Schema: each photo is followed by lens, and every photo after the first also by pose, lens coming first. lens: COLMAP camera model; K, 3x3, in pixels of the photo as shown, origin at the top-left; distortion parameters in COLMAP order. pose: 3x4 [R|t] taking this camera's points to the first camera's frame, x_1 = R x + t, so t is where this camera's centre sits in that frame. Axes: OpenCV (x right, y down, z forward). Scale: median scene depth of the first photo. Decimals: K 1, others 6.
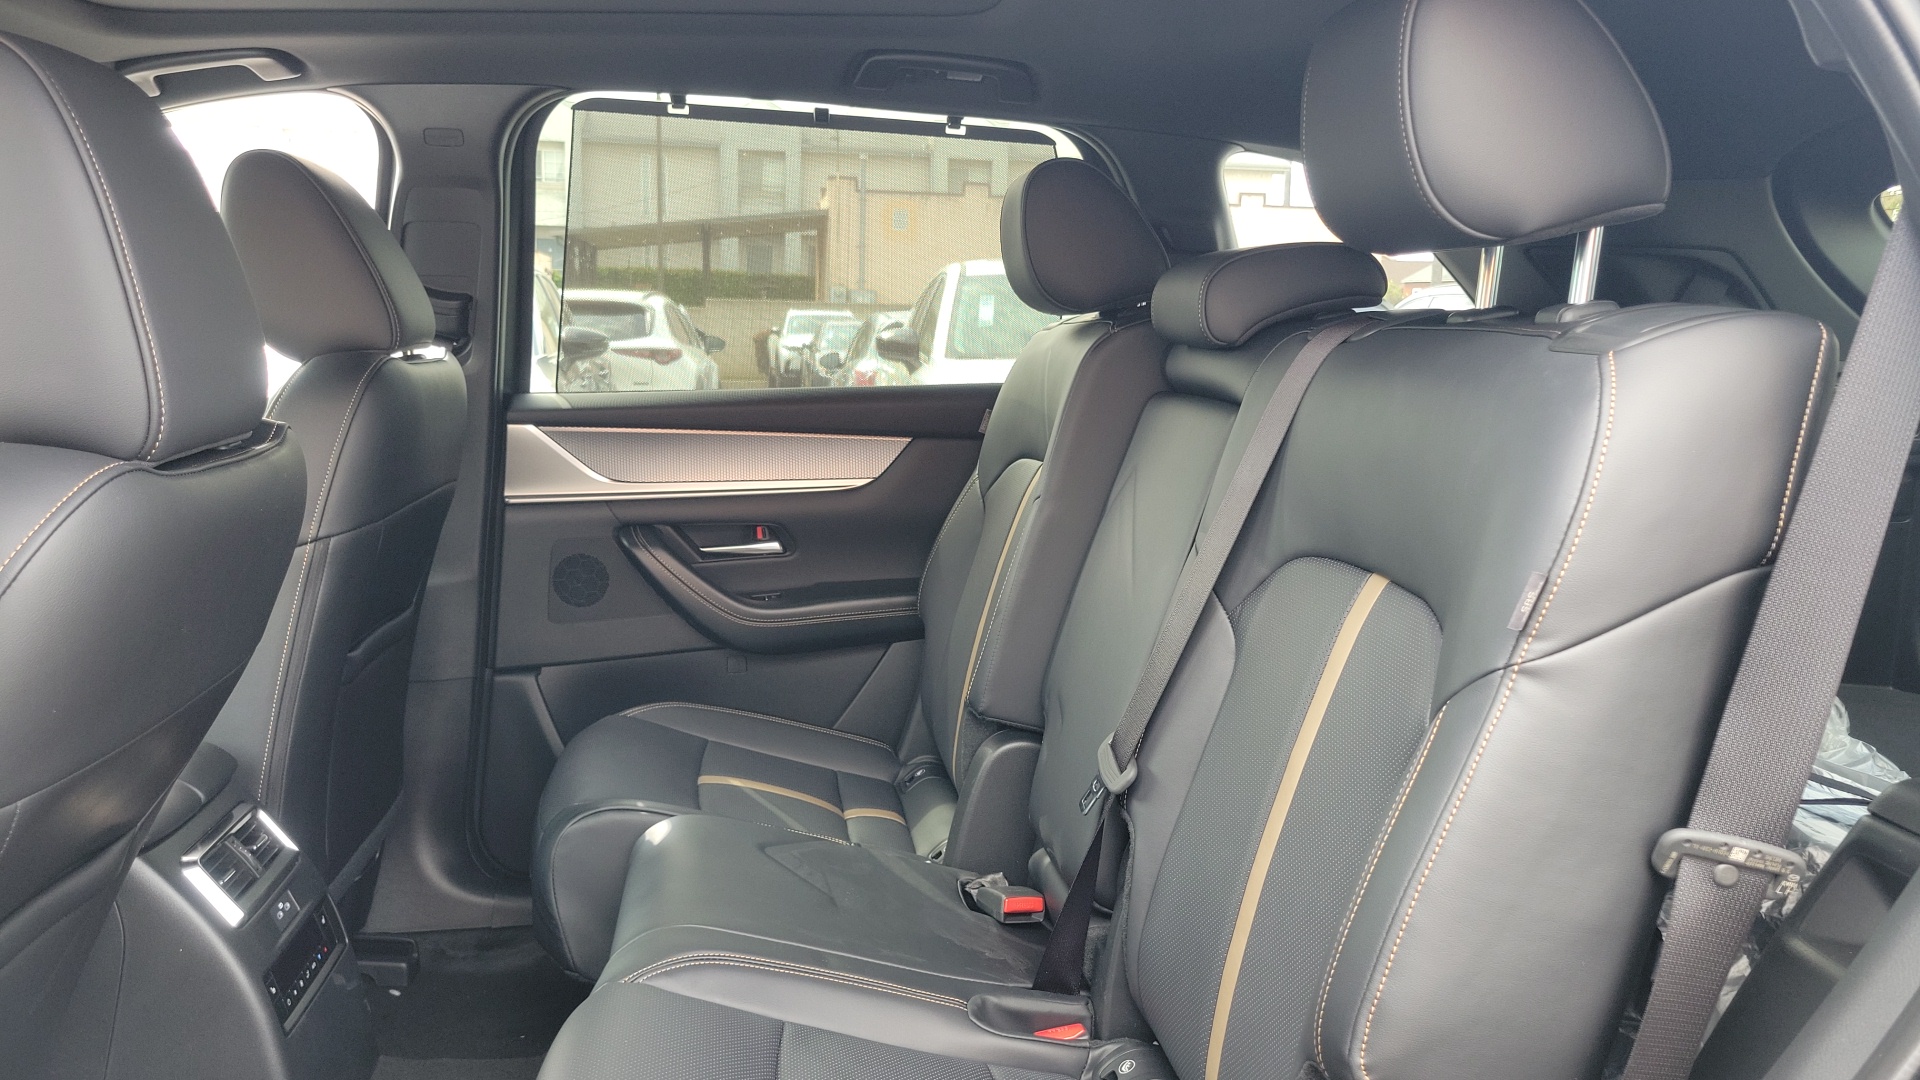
lens RADIAL K [[1484.7, 0, 983.4], [0, 1484.7, 557.8], [0, 0, 1]] dist [0.036034, -0.030115]
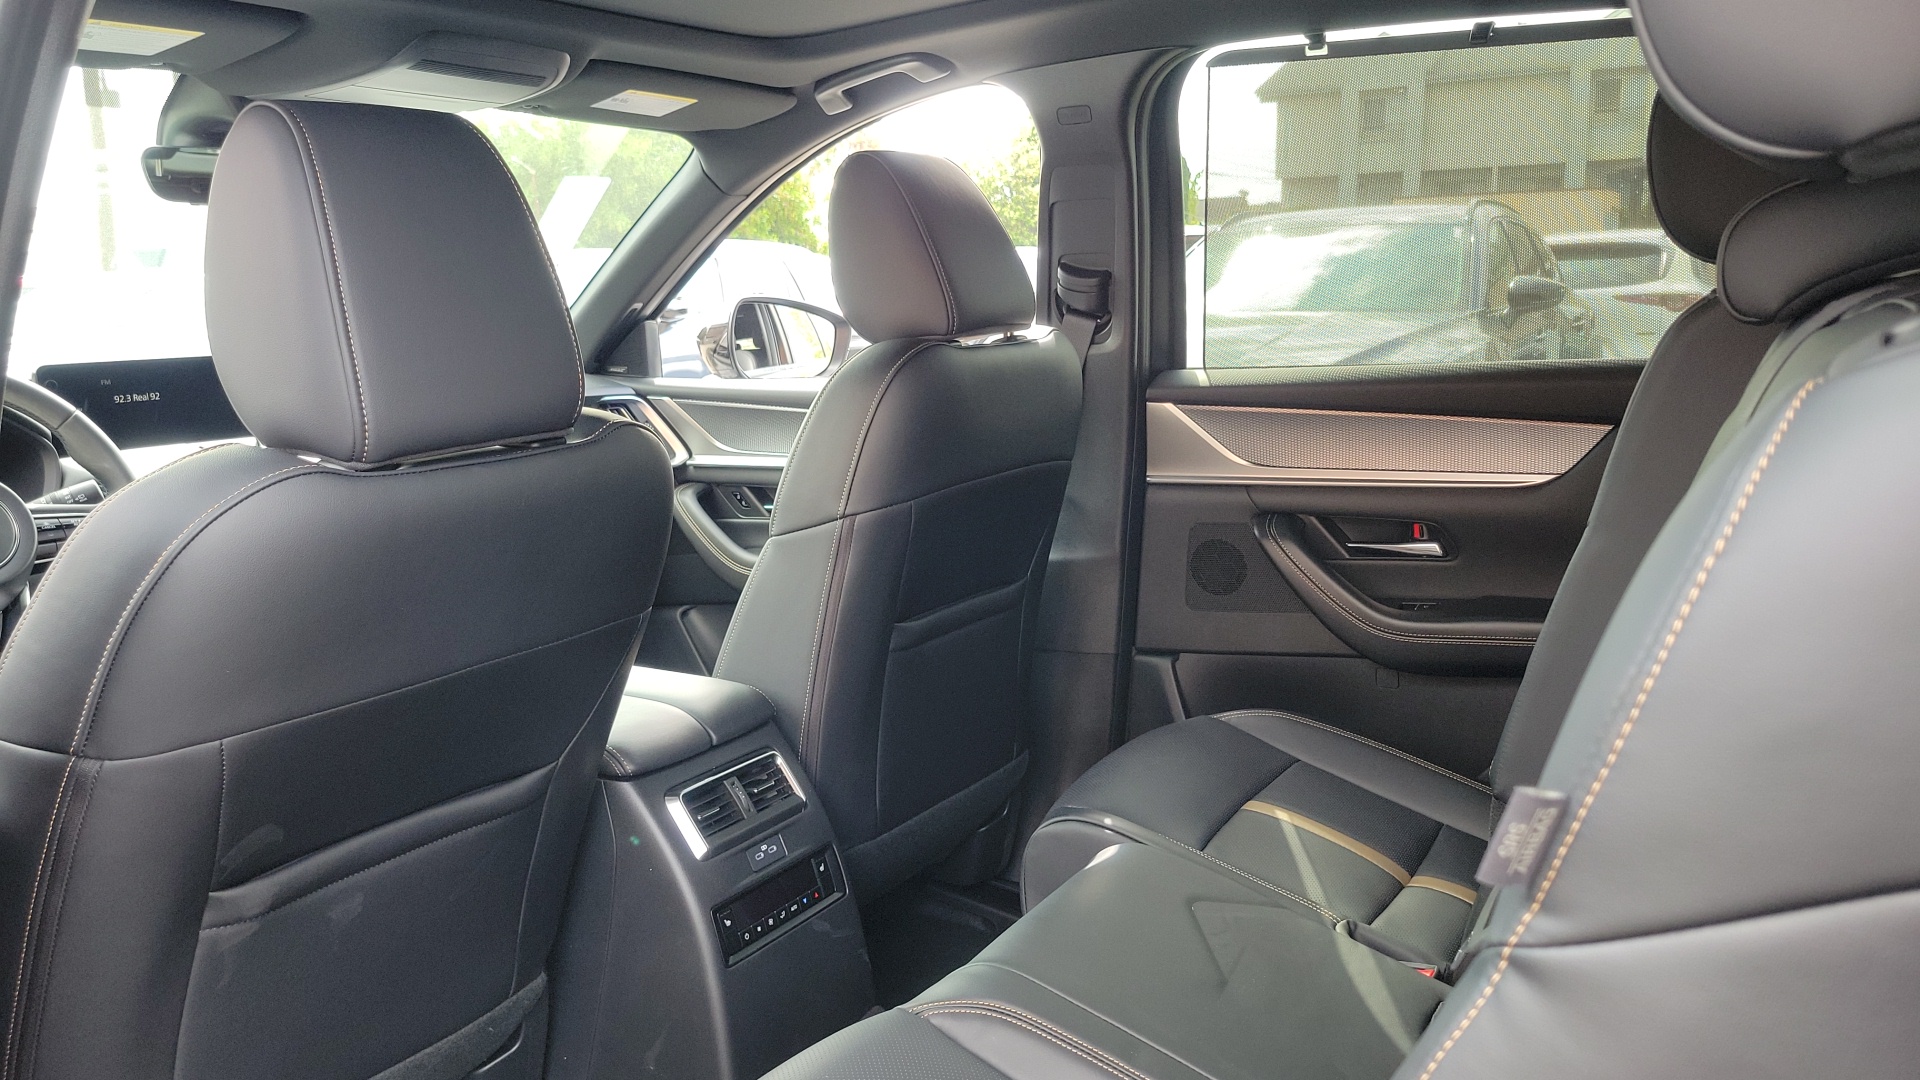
lens RADIAL K [[1484.7, 0, 947.3], [0, 1484.7, 542.4], [0, 0, 1]] dist [0.036034, -0.030115]
pose [[0.745645, 0.082661, -0.661197, 0.241617], [-0.065524, 0.996562, 0.050695, -0.040156], [0.663114, 0.005523, 0.748498, 0.192645]]
